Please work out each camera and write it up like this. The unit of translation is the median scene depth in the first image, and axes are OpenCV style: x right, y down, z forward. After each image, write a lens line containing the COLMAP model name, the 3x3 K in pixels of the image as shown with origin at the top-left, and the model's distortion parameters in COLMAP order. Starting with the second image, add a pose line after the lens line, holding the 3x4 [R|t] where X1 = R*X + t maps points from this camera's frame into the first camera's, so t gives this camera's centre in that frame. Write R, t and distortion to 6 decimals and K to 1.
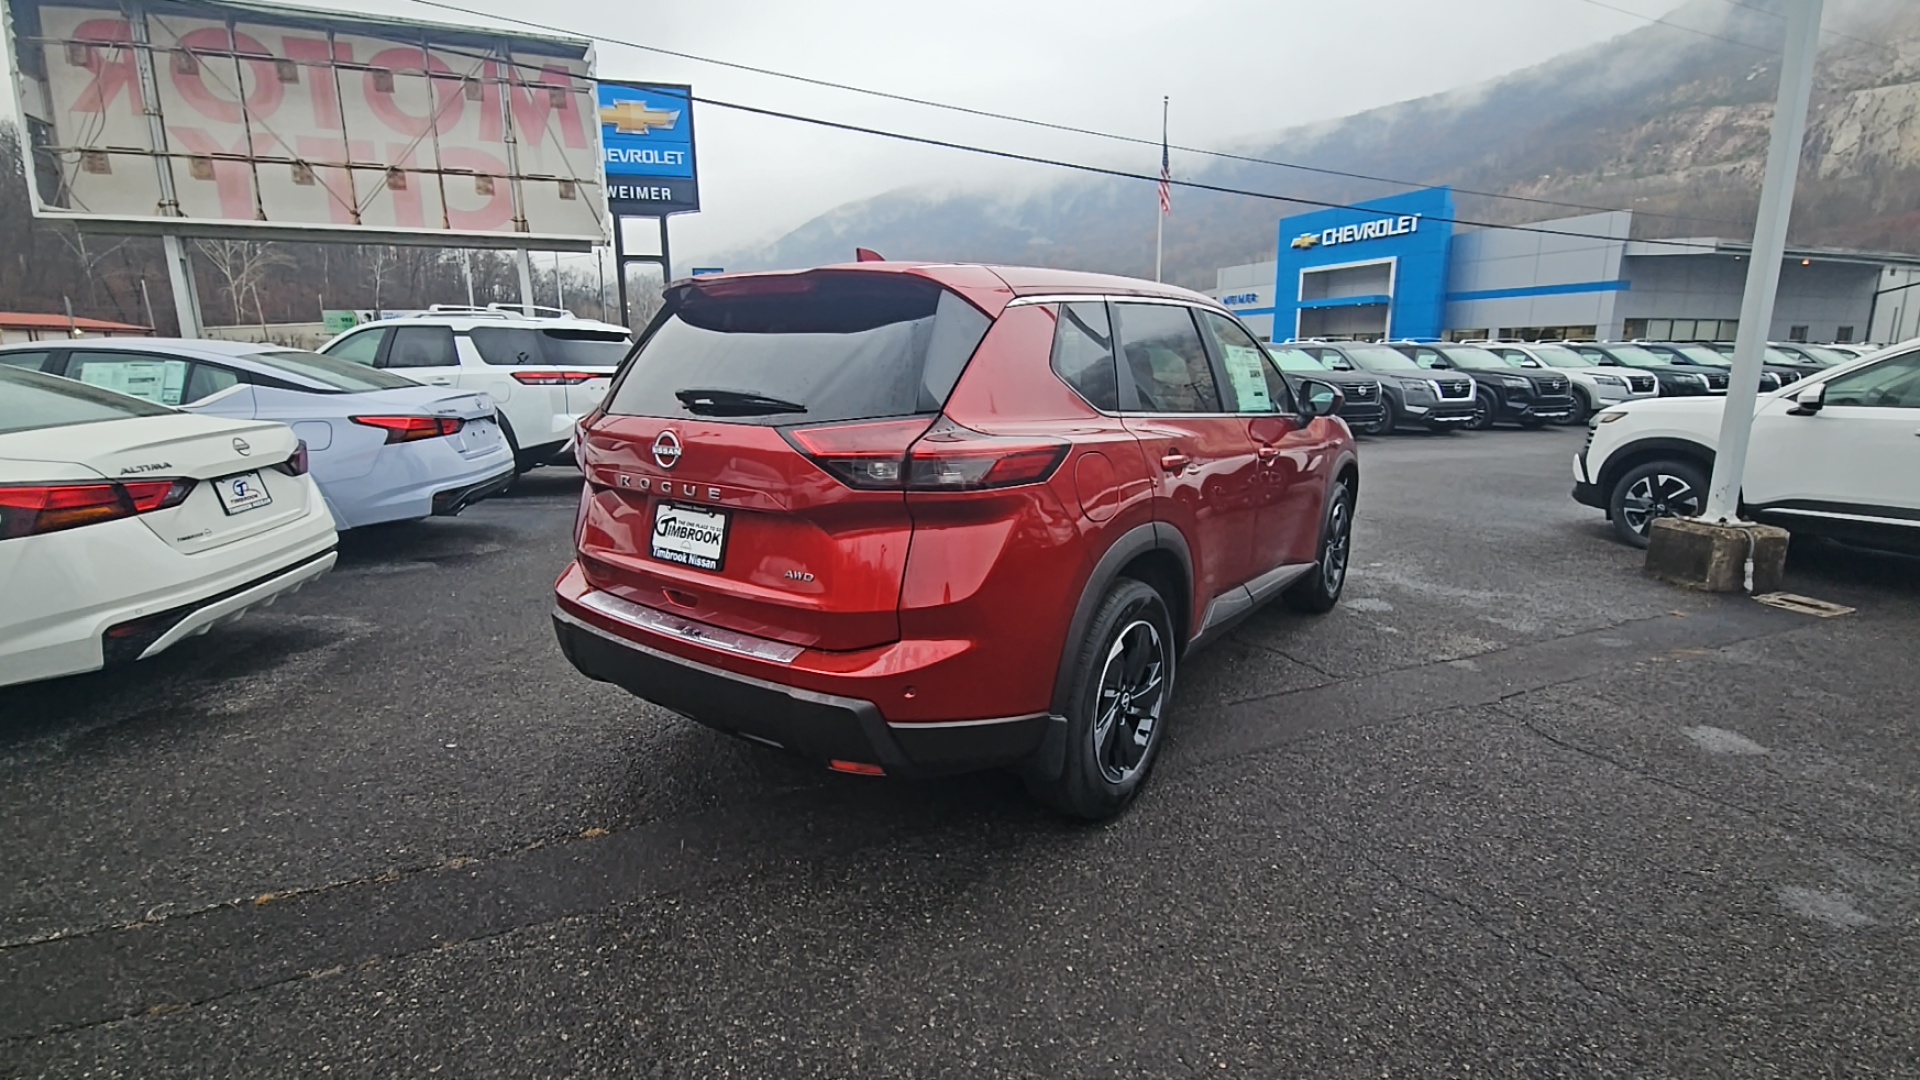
lens RADIAL K [[860.0, 0, 956.4], [0, 860.0, 542.4], [0, 0, 1]] dist [0.014610, -0.008839]
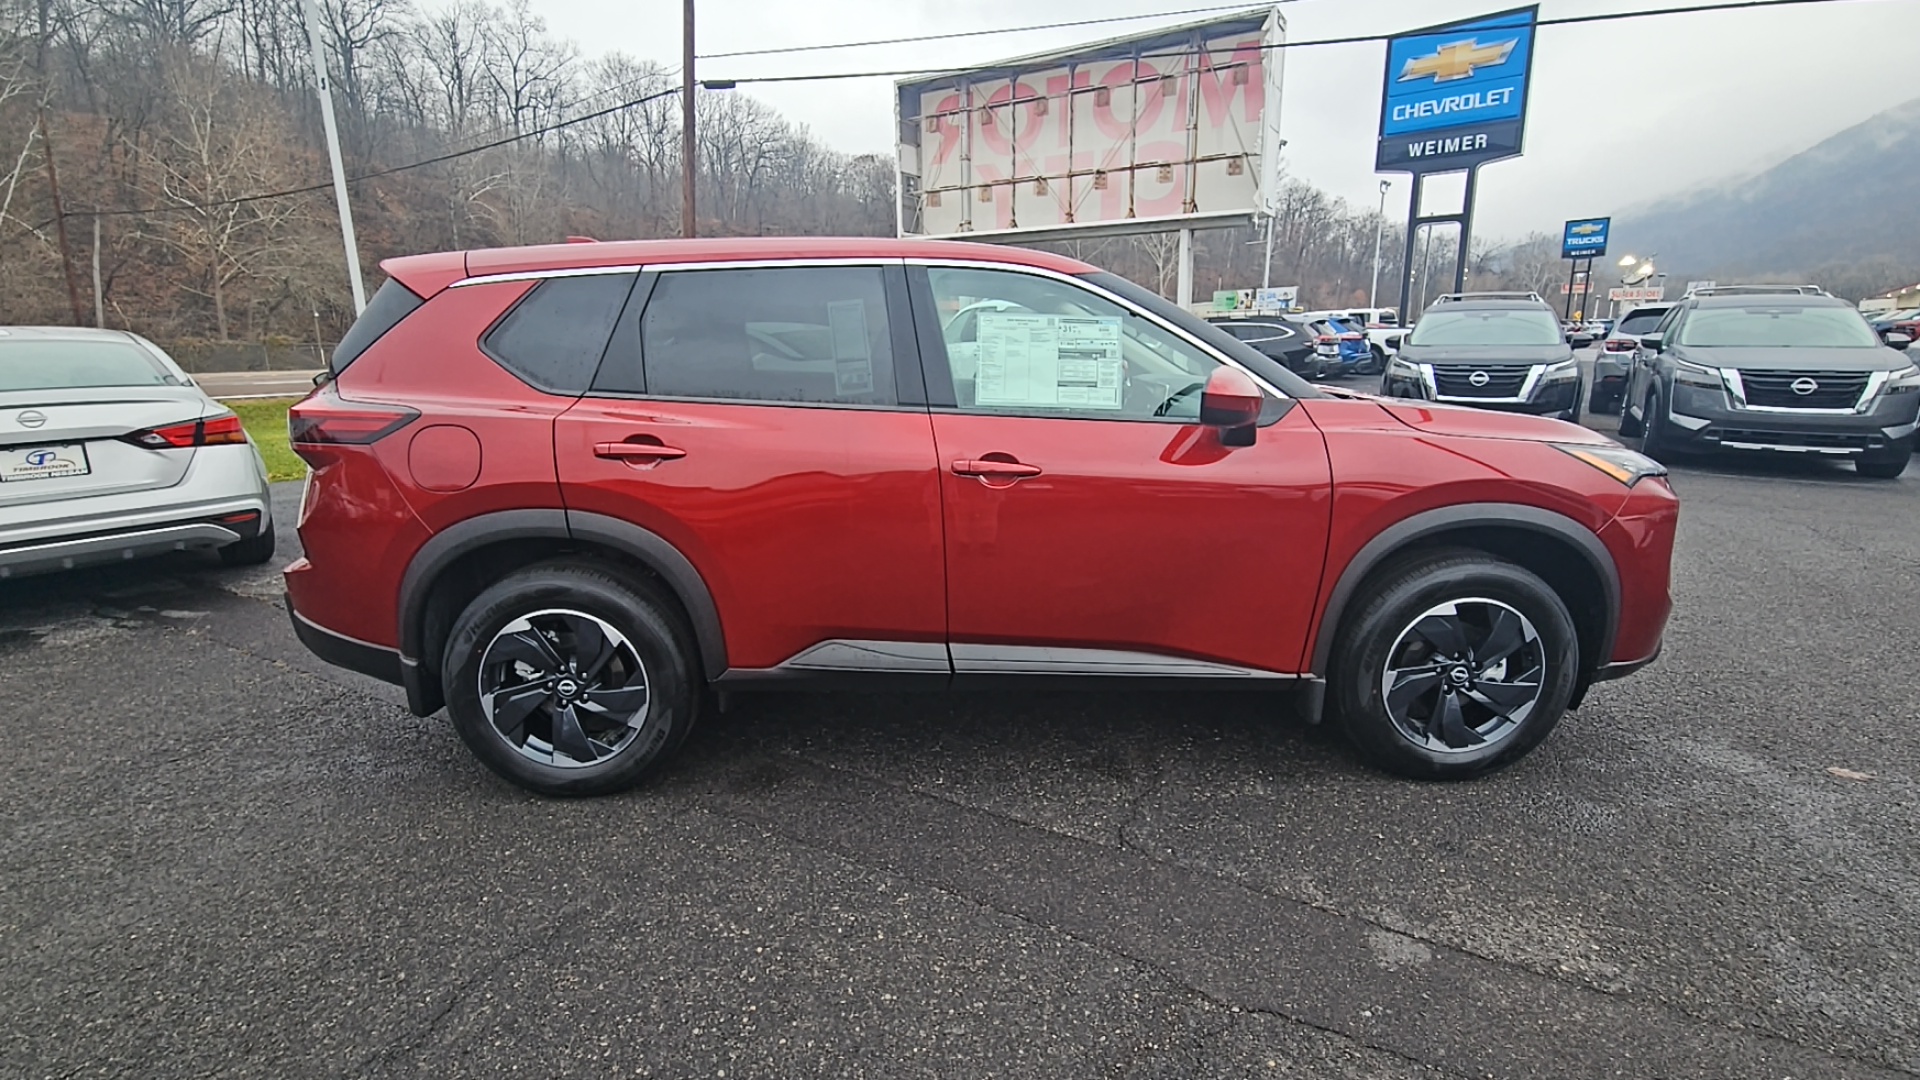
lens RADIAL K [[860.0, 0, 957.3], [0, 860.0, 538.7], [0, 0, 1]] dist [0.014610, -0.008839]
pose [[0.605736, 0.180005, -0.775037, 0.095771], [-0.159214, 0.981794, 0.103590, -0.012556], [0.779573, 0.060648, 0.623368, 0.058772]]
